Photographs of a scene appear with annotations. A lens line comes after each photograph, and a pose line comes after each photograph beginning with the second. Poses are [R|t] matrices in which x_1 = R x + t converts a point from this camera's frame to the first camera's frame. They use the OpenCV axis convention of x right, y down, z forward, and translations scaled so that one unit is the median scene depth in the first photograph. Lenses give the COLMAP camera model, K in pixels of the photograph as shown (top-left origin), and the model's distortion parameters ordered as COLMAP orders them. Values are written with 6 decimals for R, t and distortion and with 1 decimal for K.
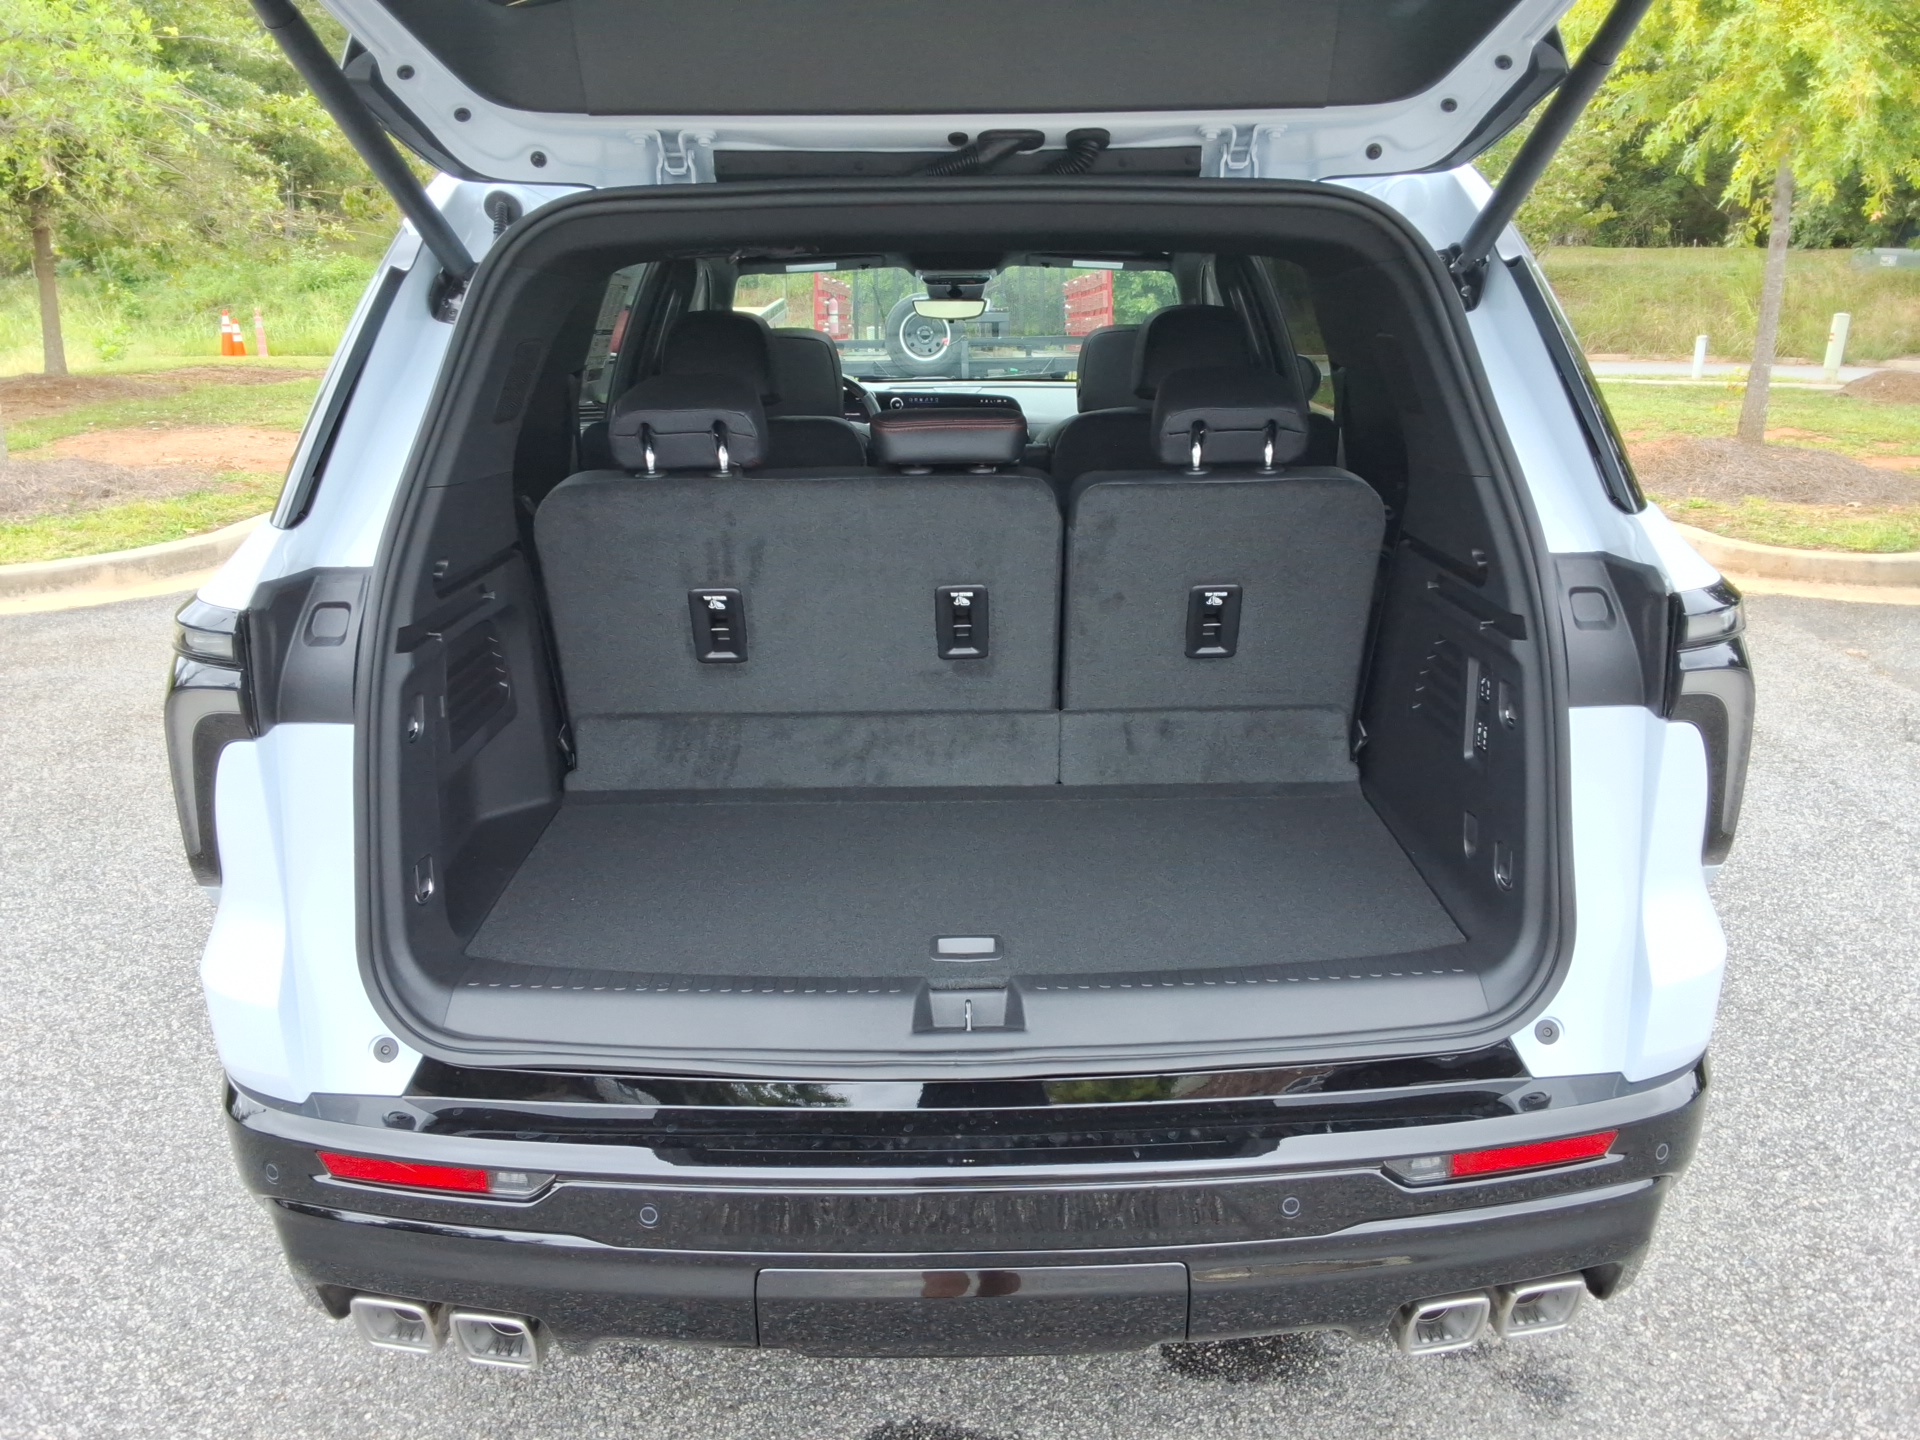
lens RADIAL K [[1533.3, 0, 979.1], [0, 1533.3, 716.1], [0, 0, 1]] dist [0.103322, -0.152405]
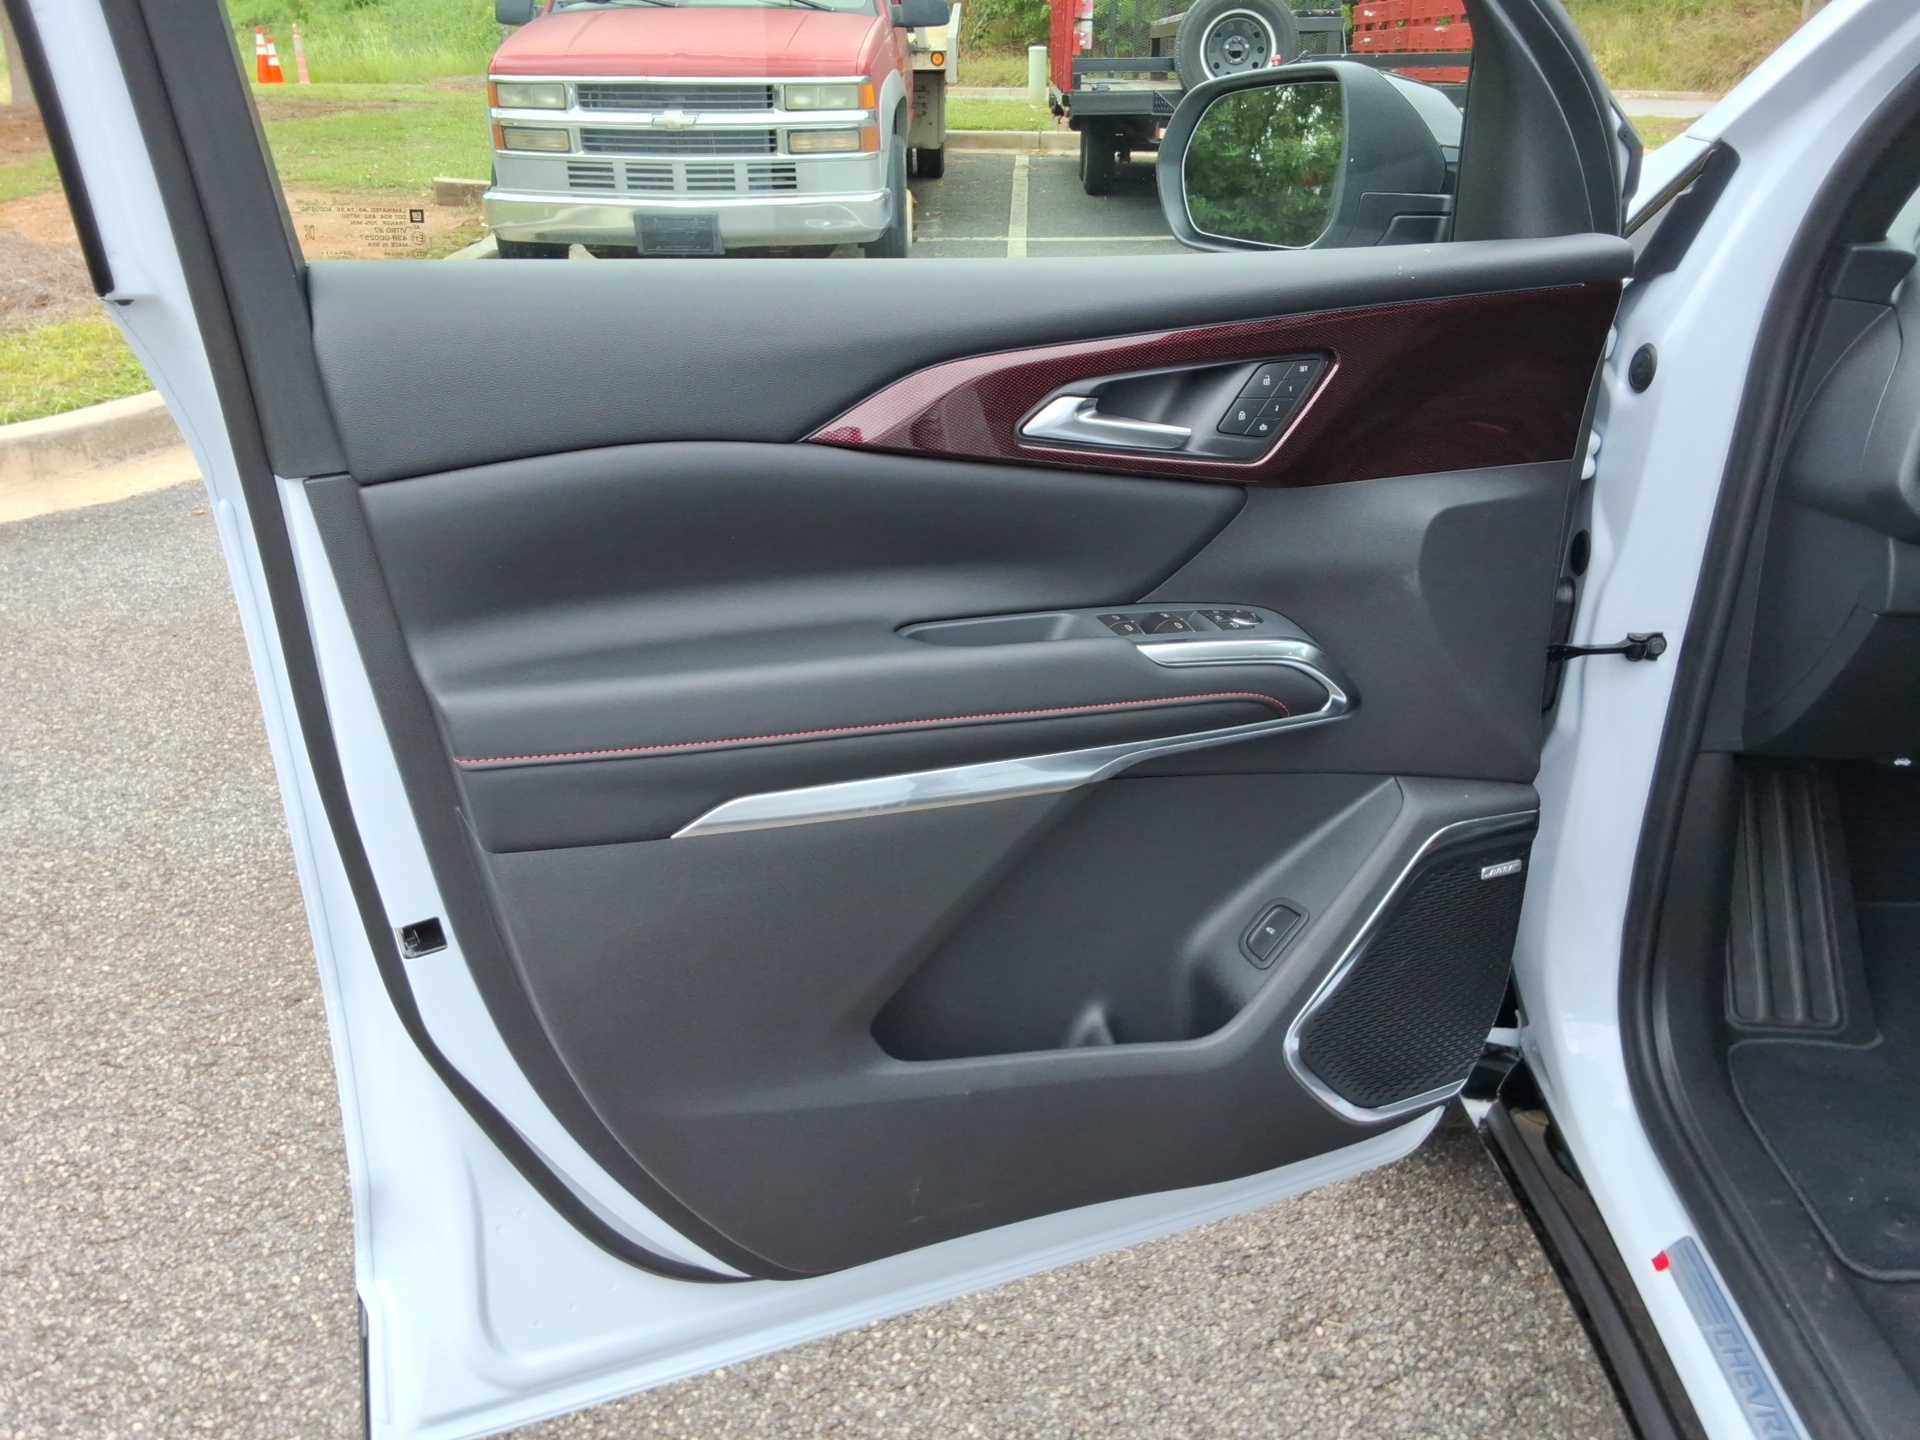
lens RADIAL K [[1533.3, 0, 991.2], [0, 1533.3, 699.4], [0, 0, 1]] dist [0.103322, -0.152405]
pose [[0.999253, 0.021768, -0.031936, -0.365970], [-0.016928, 0.989334, 0.144681, -0.205832], [0.034745, -0.144032, 0.988963, 0.906516]]
